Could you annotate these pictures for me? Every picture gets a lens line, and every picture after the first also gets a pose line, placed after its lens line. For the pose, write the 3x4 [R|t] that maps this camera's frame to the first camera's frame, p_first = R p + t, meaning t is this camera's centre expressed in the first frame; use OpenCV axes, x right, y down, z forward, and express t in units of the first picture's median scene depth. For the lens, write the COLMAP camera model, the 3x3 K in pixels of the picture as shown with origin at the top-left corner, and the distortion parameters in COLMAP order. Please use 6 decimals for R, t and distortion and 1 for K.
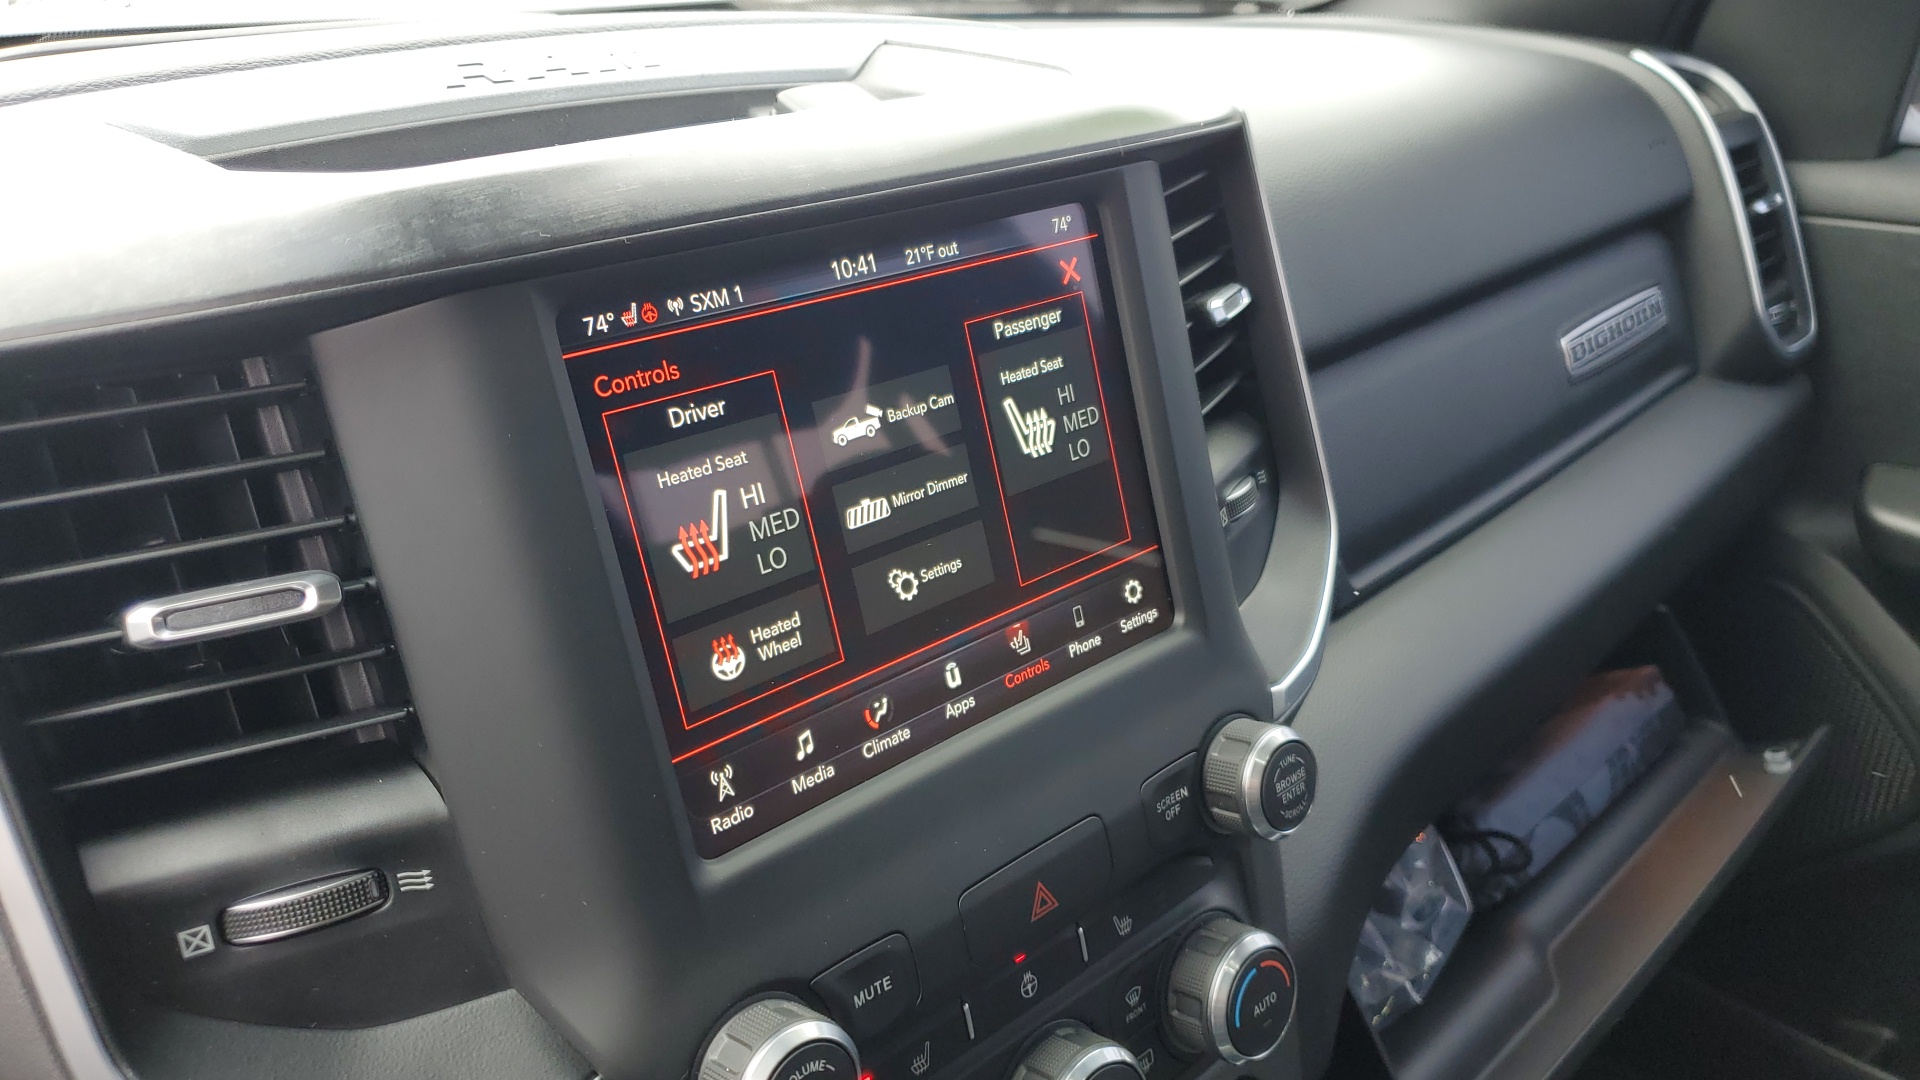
lens RADIAL K [[1500.6, 0, 962.1], [0, 1500.6, 534.1], [0, 0, 1]] dist [0.031785, -0.007181]
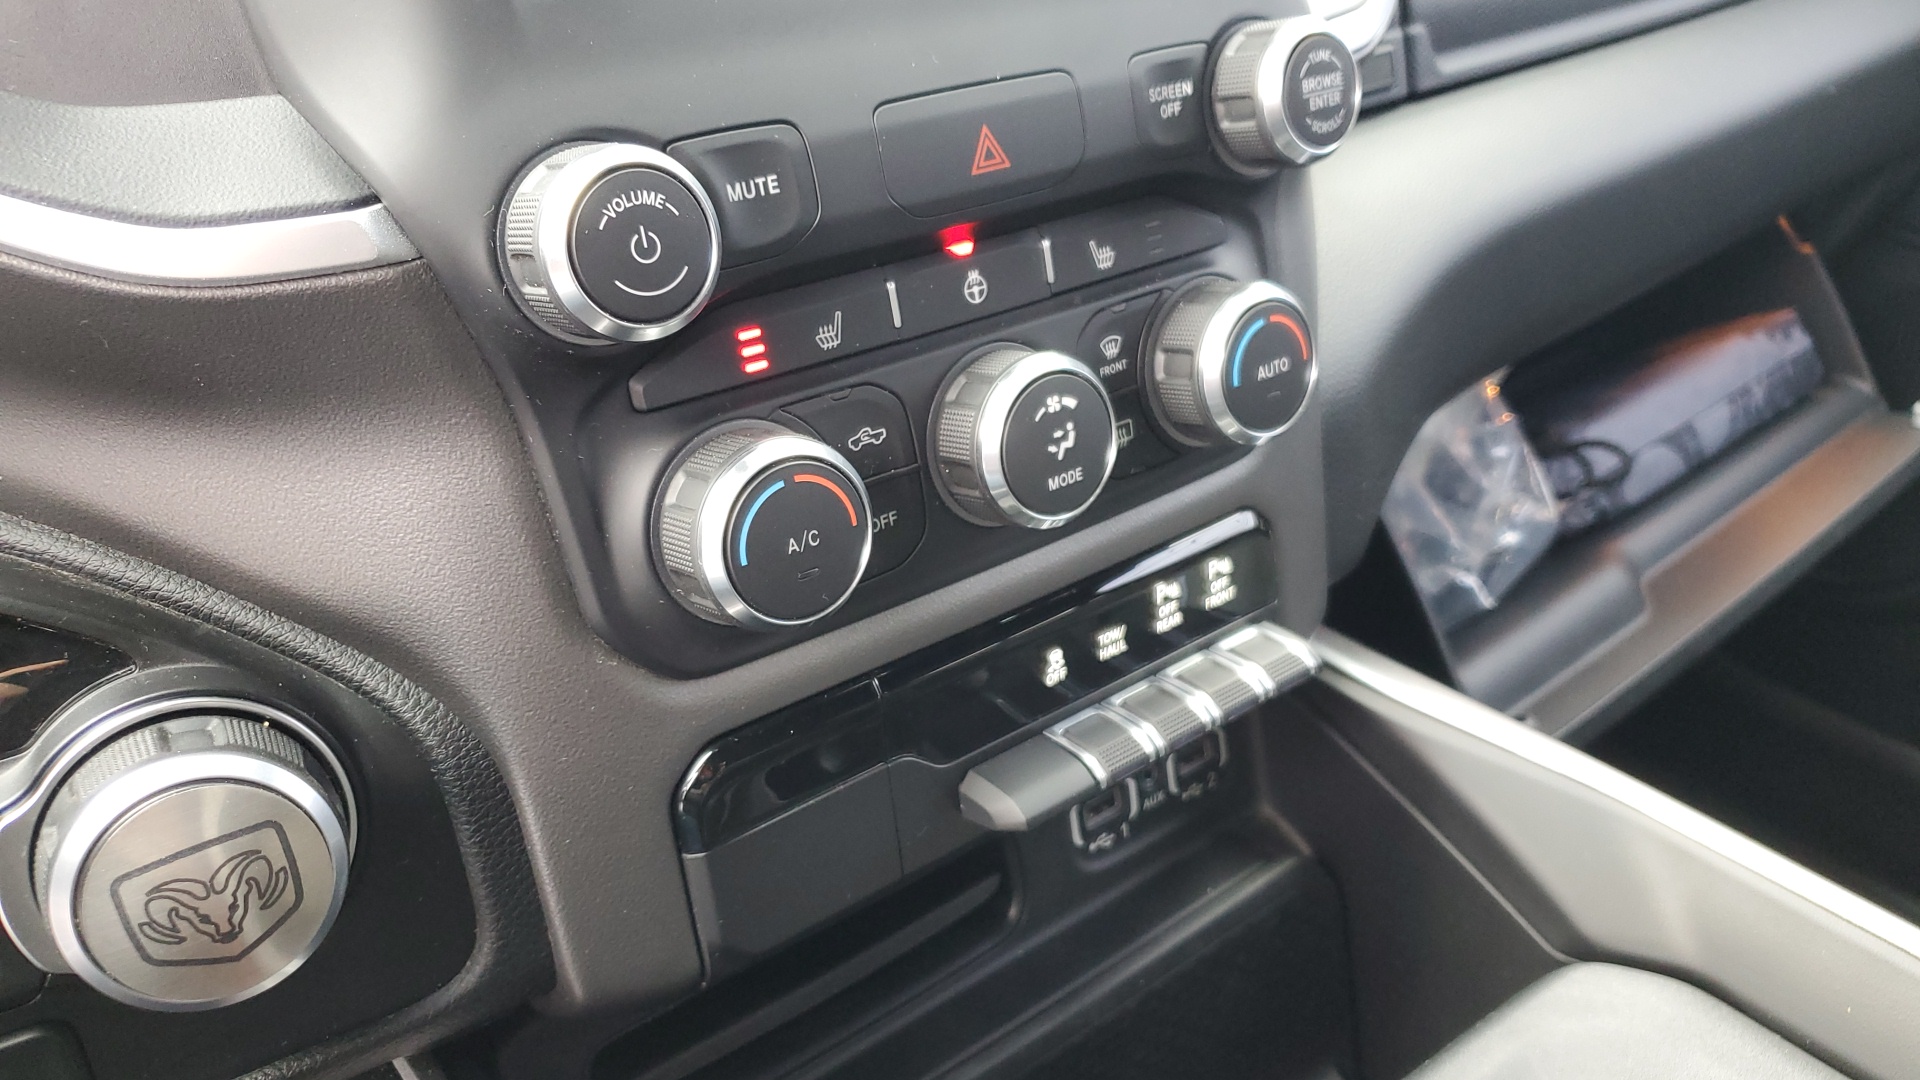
lens RADIAL K [[1475.2, 0, 956.6], [0, 1475.2, 532.9], [0, 0, 1]] dist [0.087441, -0.150585]
pose [[0.995987, 0.045161, -0.077265, 0.095950], [-0.037753, 0.994782, 0.094782, 0.333541], [0.081142, -0.091485, 0.992495, 0.173060]]
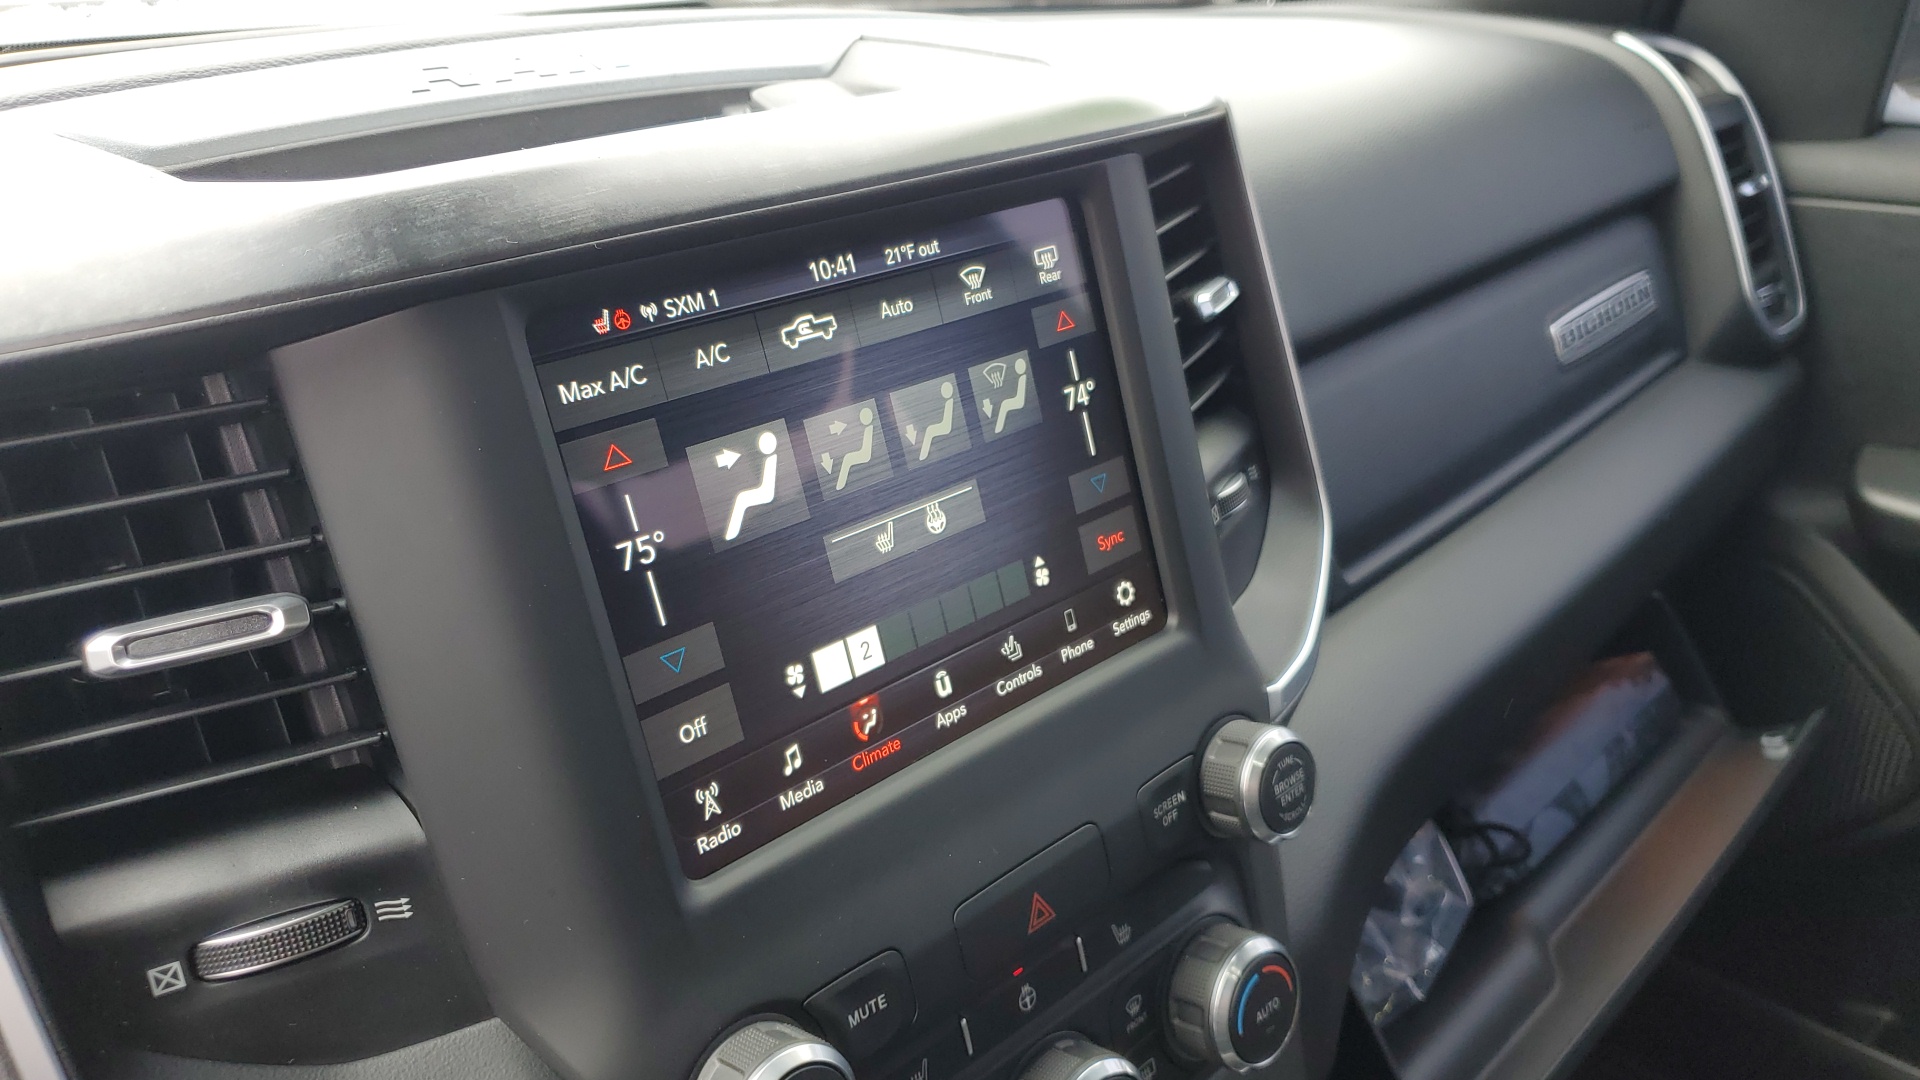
lens RADIAL K [[1507.4, 0, 964.4], [0, 1507.4, 537.1], [0, 0, 1]] dist [0.019004, 0.015924]
pose [[0.999738, -0.021109, 0.008846, 0.001001], [0.021079, 0.999772, 0.003468, -0.004104], [-0.008917, -0.003280, 0.999955, 0.017028]]
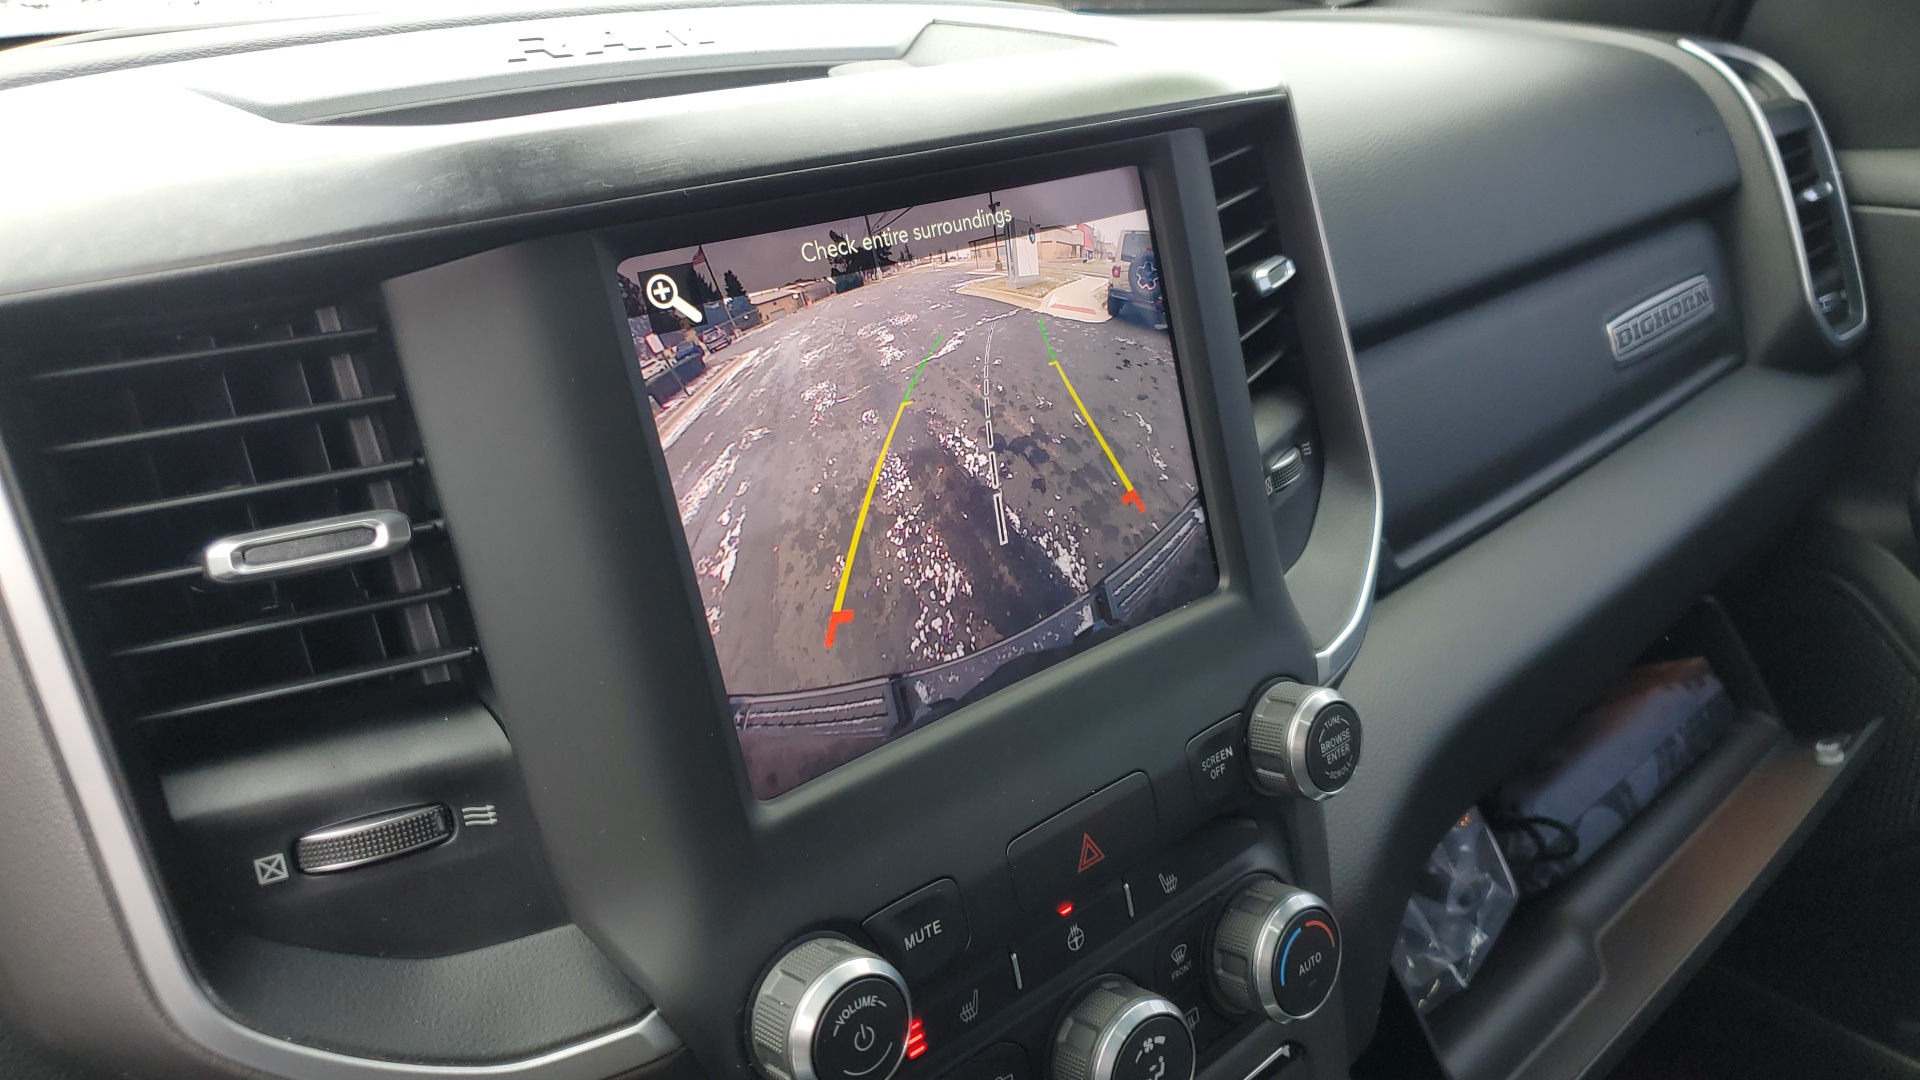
lens RADIAL K [[1497.9, 0, 963.8], [0, 1497.9, 534.8], [0, 0, 1]] dist [0.024163, 0.009729]
pose [[0.999651, 0.001218, -0.026391, -0.004206], [-0.001439, 0.999964, -0.008348, 0.034203], [0.026380, 0.008383, 0.999617, -0.012805]]
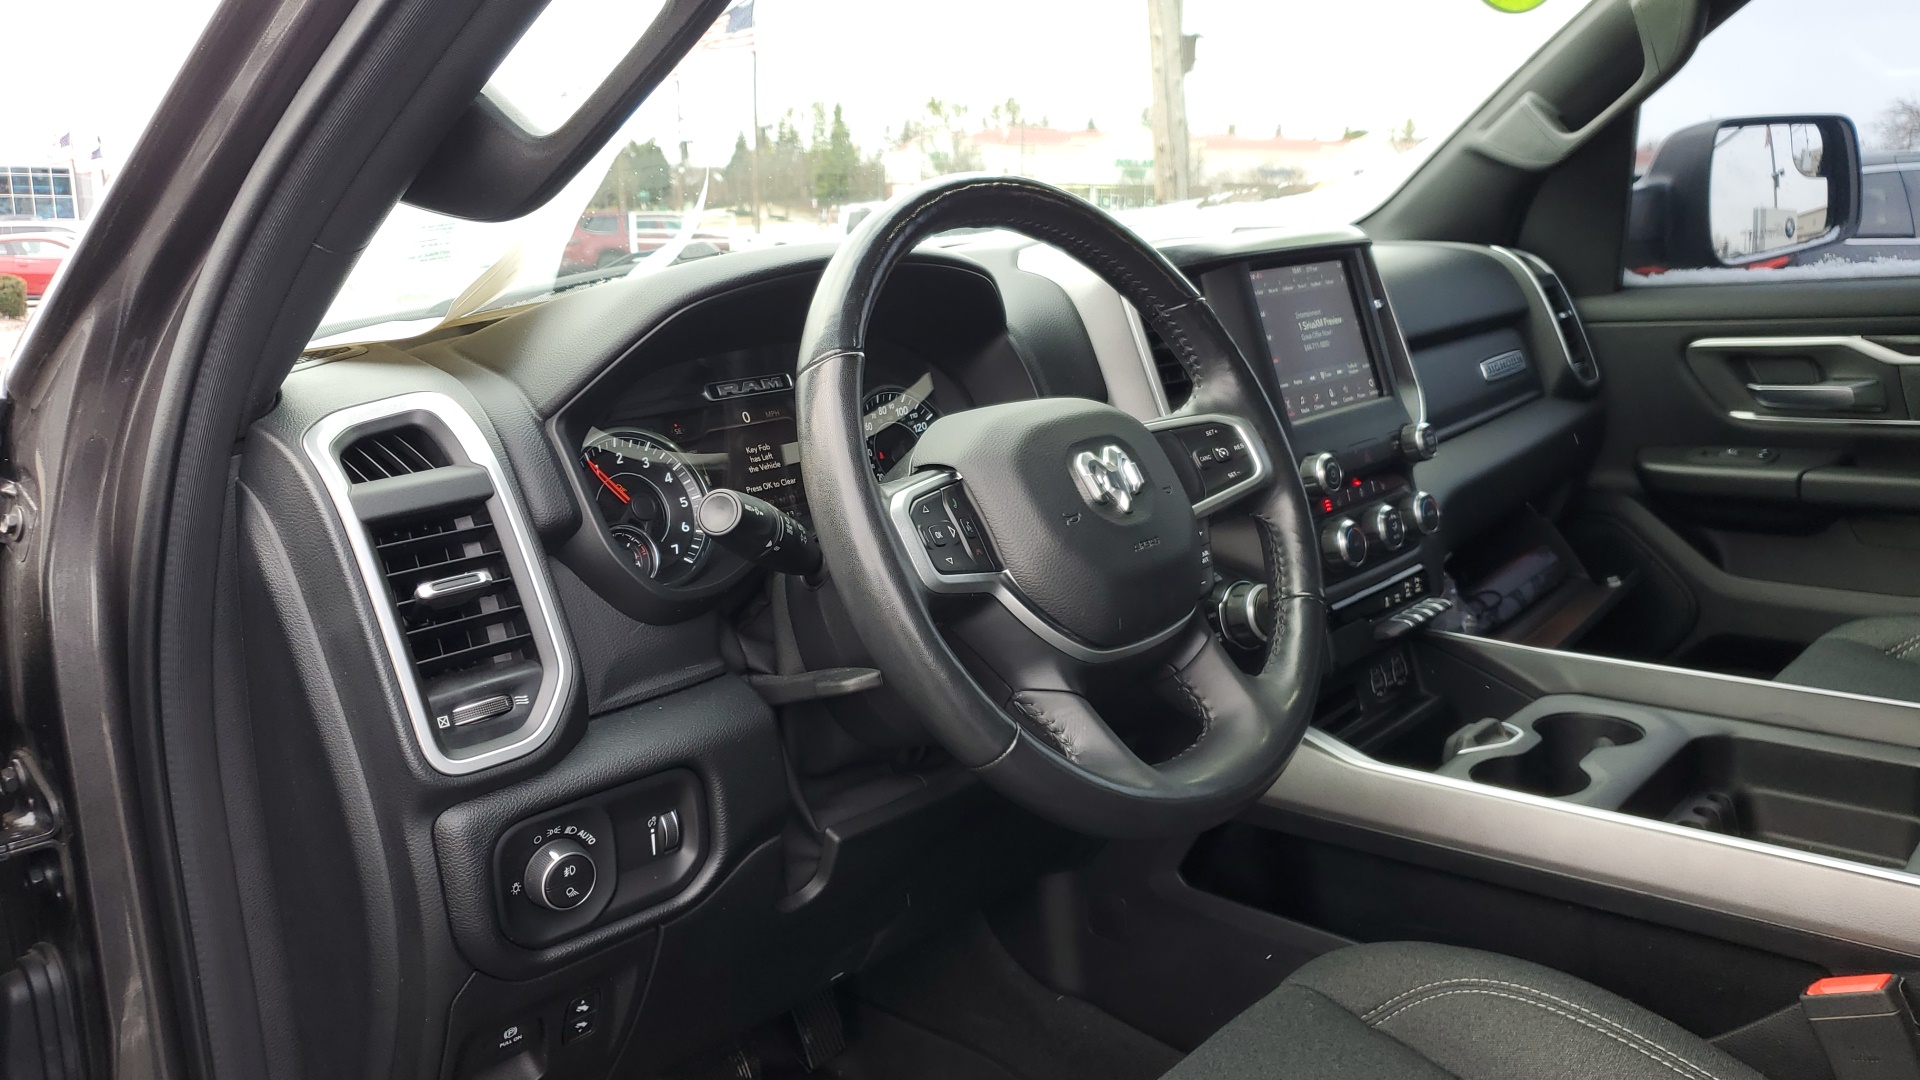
lens RADIAL K [[1507.4, 0, 964.4], [0, 1507.4, 537.1], [0, 0, 1]] dist [0.019004, 0.015924]
pose [[0.995130, -0.058404, 0.079411, -0.968806], [0.073006, 0.977960, -0.195614, 0.884028], [-0.066236, 0.200458, 0.977461, -1.874975]]
